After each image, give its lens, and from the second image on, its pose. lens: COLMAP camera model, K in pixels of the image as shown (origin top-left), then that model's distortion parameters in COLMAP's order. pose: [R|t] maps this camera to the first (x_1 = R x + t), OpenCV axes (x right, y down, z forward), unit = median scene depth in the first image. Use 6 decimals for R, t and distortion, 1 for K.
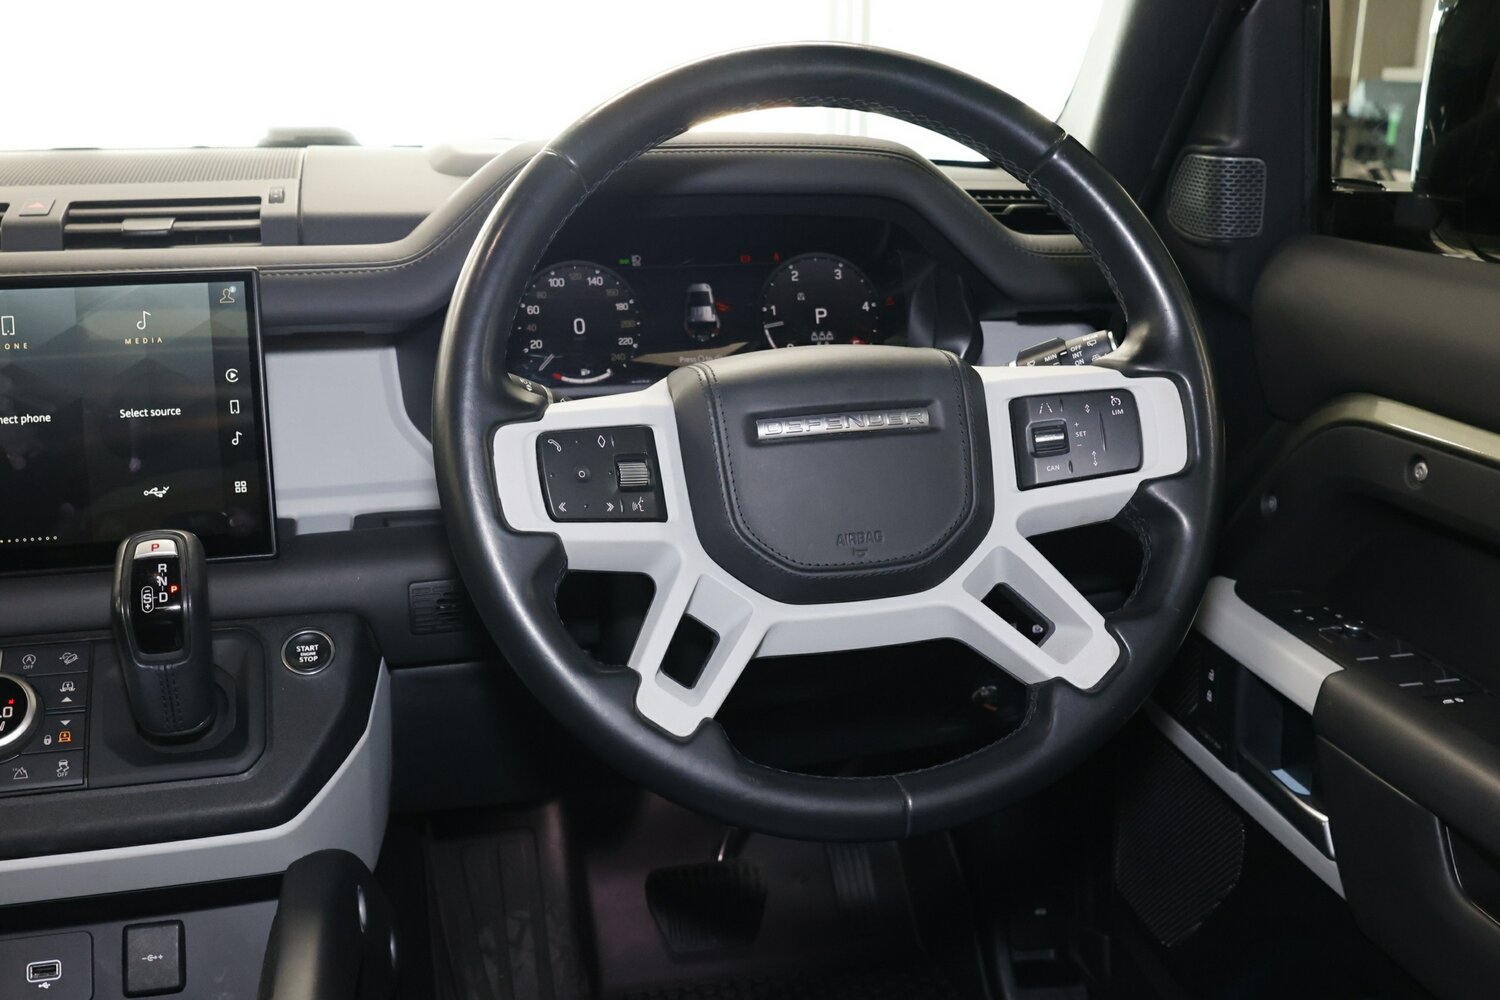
lens RADIAL K [[1603.1, 0, 723.9], [0, 1603.1, 507.0], [0, 0, 1]] dist [0.026781, 0.000000]
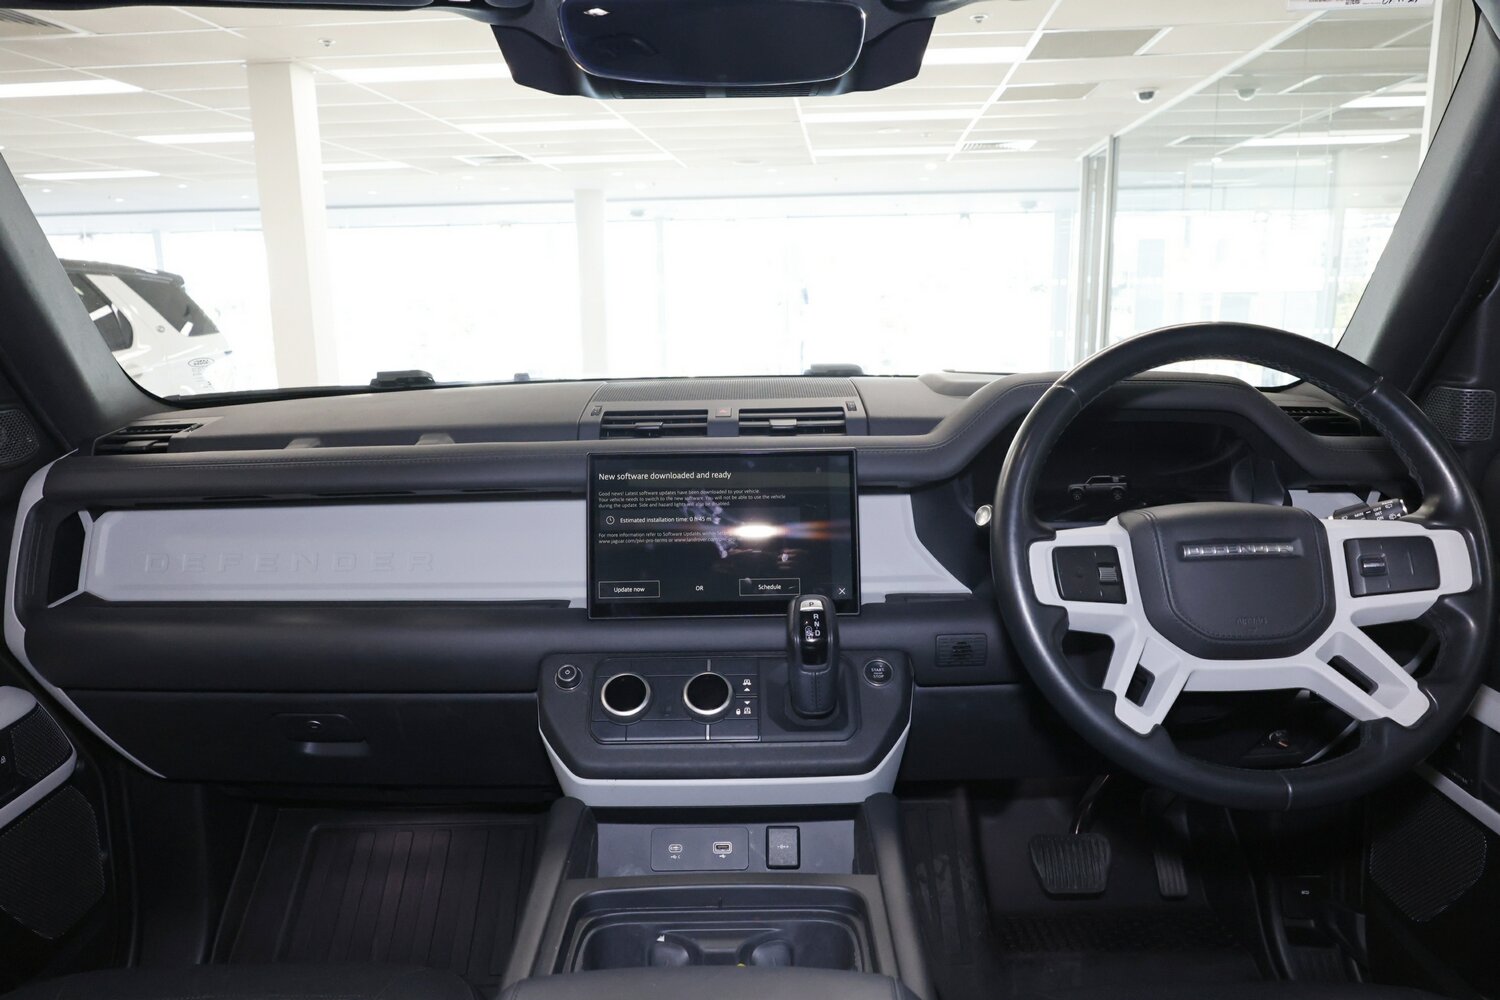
lens RADIAL K [[1068.7, 0, 745.8], [0, 1068.7, 492.0], [0, 0, 1]] dist [-0.001243, 0.011684]
pose [[0.975924, 0.029615, -0.216089, -0.156712], [-0.052224, 0.993648, -0.099680, 0.020711], [0.211764, 0.108565, 0.971272, -0.147035]]
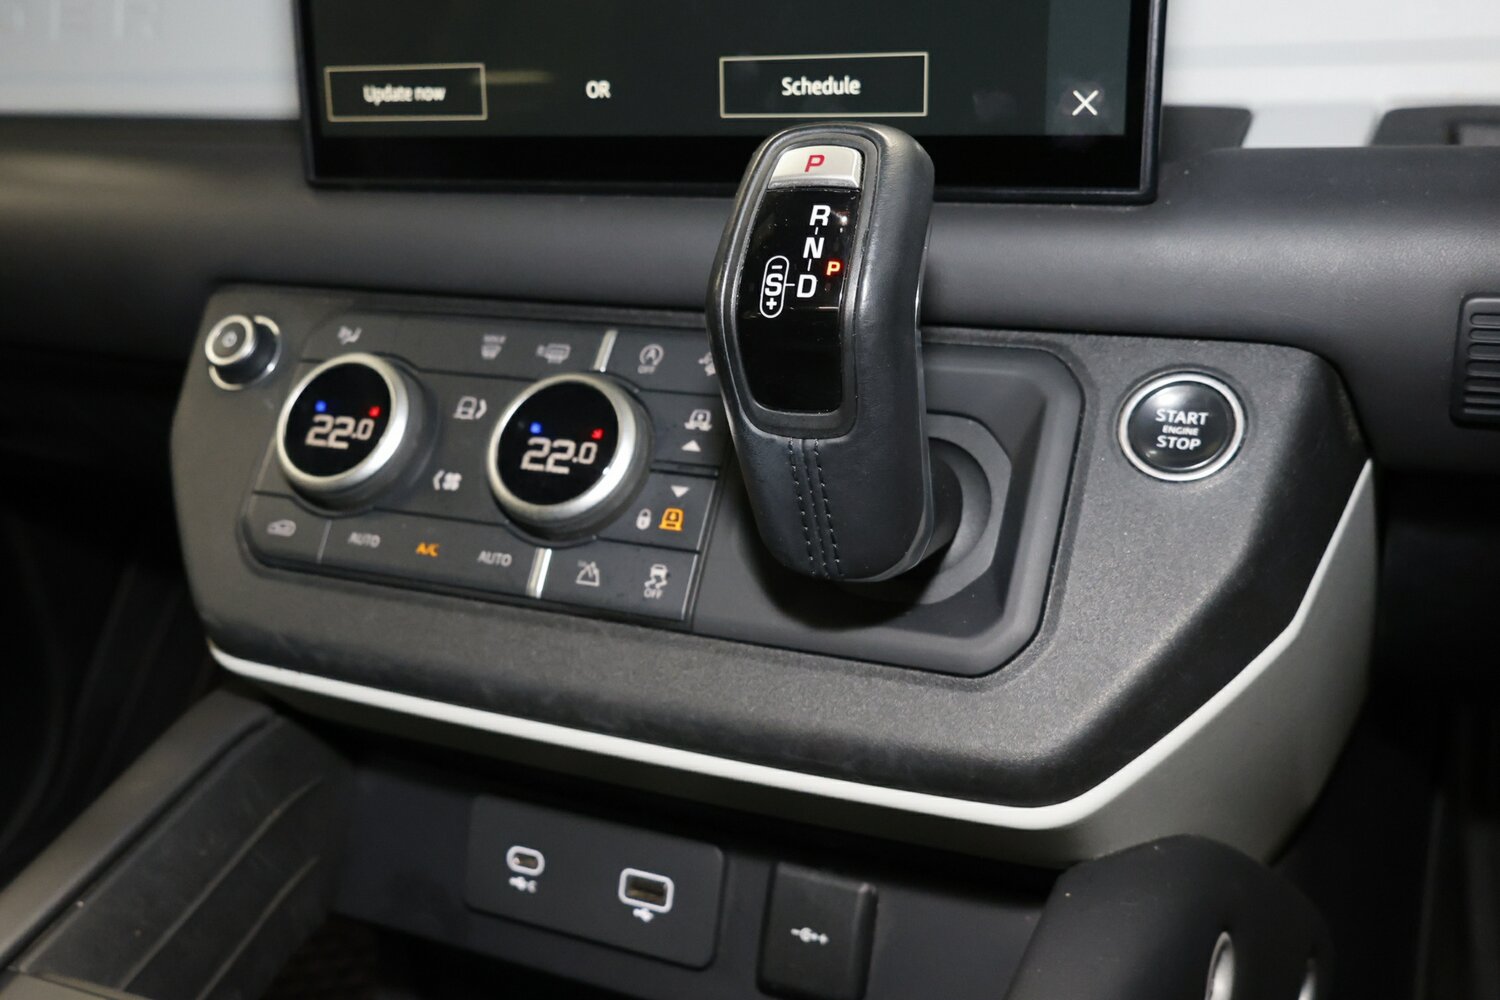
lens RADIAL K [[1680.1, 0, 575.8], [0, 1680.1, 492.6], [0, 0, 1]] dist [0.026349, 0.000000]
pose [[0.757315, 0.205105, -0.620004, -0.095134], [-0.052257, 0.965387, 0.255532, -0.001410], [0.650955, -0.161119, 0.741821, 0.548841]]
